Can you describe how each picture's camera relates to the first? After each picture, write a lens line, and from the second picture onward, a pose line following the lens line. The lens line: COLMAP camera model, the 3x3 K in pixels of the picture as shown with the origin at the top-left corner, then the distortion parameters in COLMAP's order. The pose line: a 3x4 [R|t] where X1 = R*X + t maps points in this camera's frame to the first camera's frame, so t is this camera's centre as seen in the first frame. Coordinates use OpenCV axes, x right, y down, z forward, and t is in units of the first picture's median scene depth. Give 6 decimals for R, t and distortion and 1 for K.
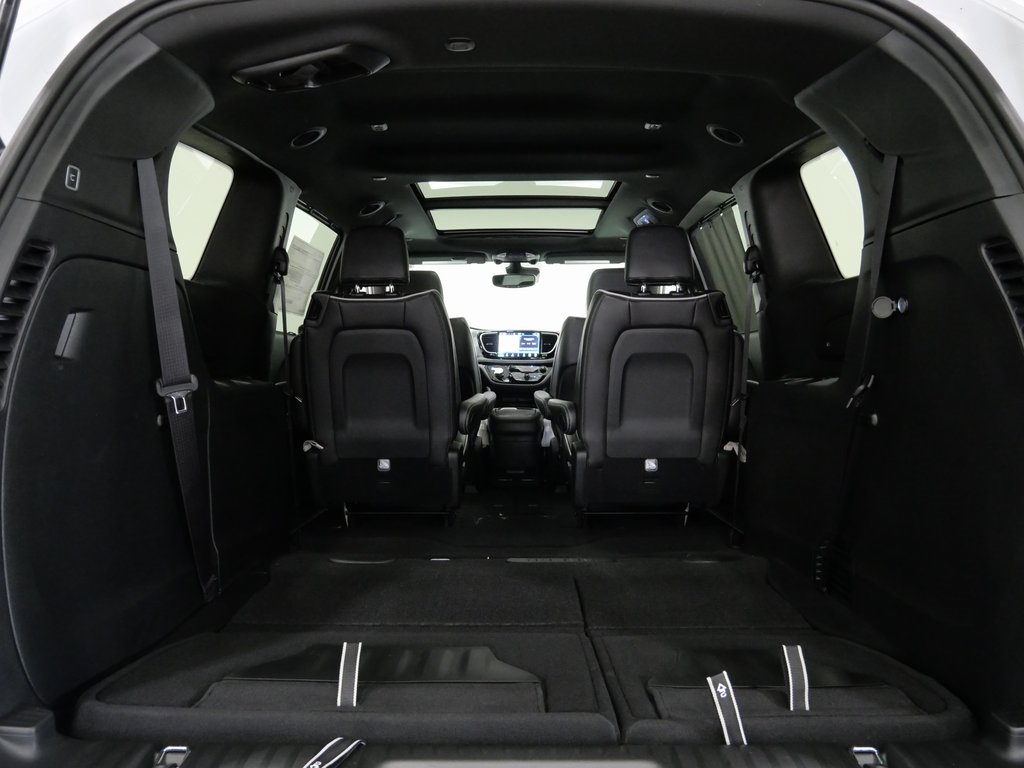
lens RADIAL K [[753.0, 0, 508.0], [0, 753.0, 385.0], [0, 0, 1]] dist [-0.040988, 0.013258]
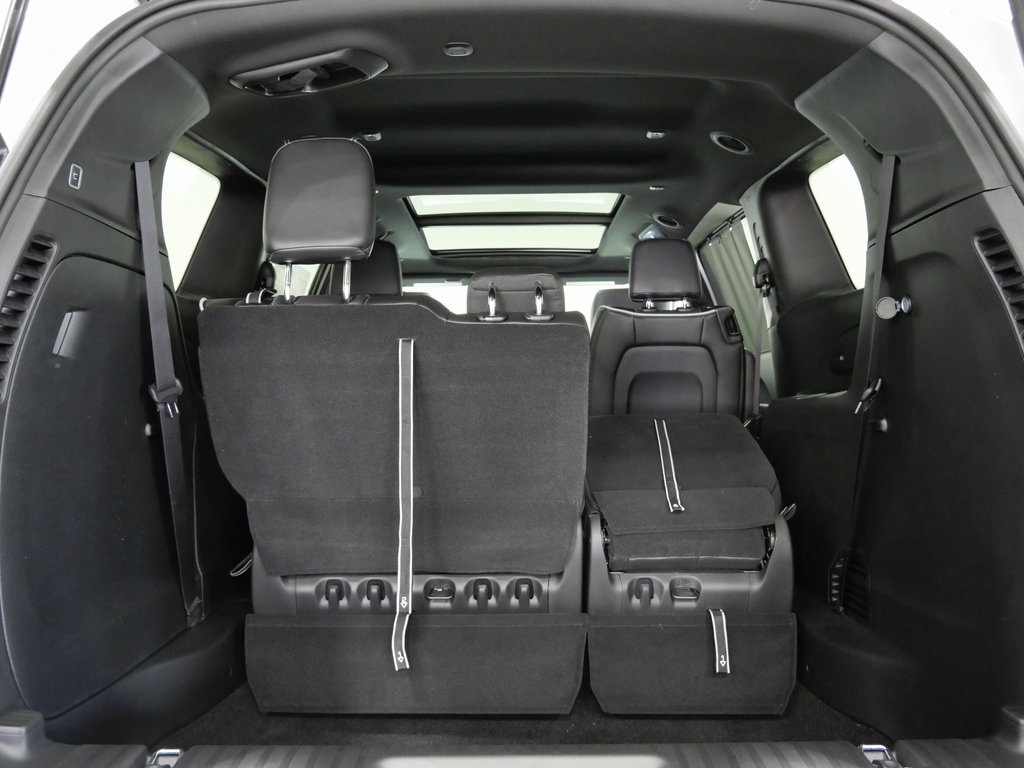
lens RADIAL K [[844.7, 0, 509.1], [0, 844.7, 384.4], [0, 0, 1]] dist [-0.024784, -0.001997]
pose [[0.999981, -0.004182, 0.004507, -0.002497], [0.004443, 0.998214, -0.059568, 0.055524], [-0.004250, 0.059587, 0.998214, -0.093075]]
